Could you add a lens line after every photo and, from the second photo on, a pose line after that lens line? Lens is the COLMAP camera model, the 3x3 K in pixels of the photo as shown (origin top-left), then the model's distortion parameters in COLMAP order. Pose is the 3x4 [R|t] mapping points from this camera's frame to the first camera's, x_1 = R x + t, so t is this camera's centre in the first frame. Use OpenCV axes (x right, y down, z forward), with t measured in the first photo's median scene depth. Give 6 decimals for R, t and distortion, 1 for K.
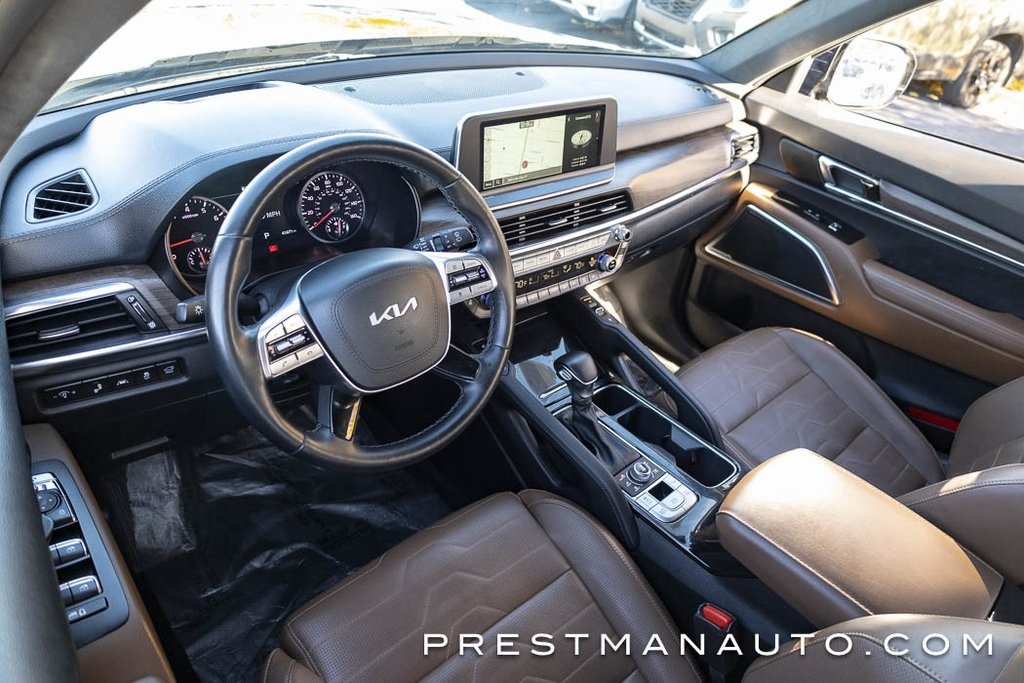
lens RADIAL K [[639.6, 0, 517.3], [0, 639.6, 337.0], [0, 0, 1]] dist [-0.001631, 0.002661]
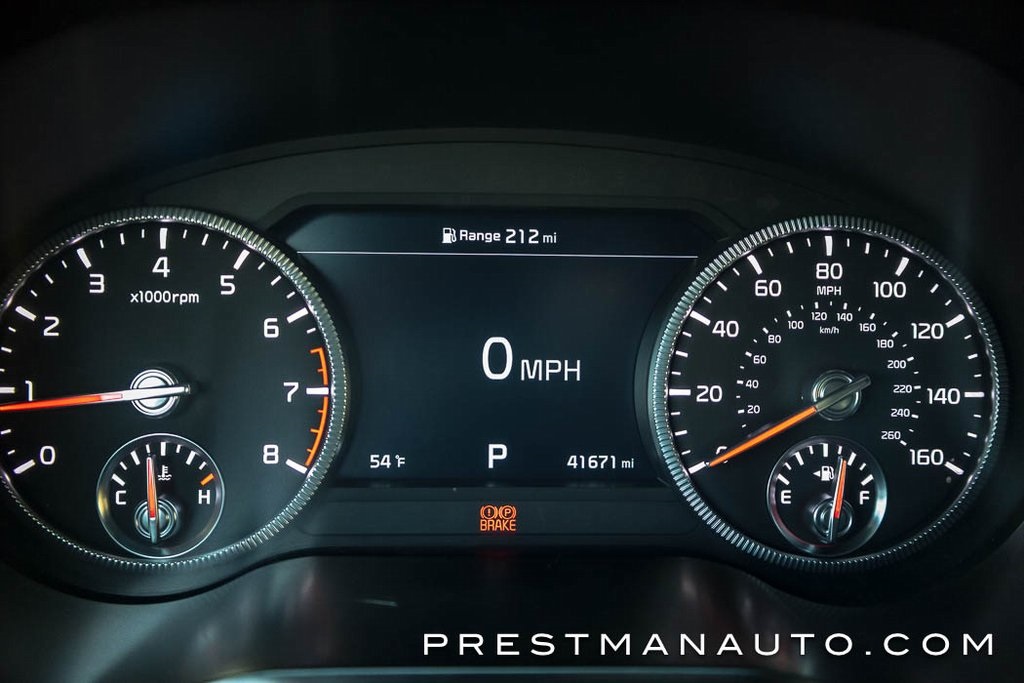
lens RADIAL K [[1060.7, 0, 509.5], [0, 1060.7, 340.6], [0, 0, 1]] dist [0.025121, 0.000000]
pose [[0.768315, 0.130534, -0.626620, -0.151273], [-0.312442, 0.930910, -0.189172, -0.118292], [0.558634, 0.341126, 0.756017, 0.658873]]
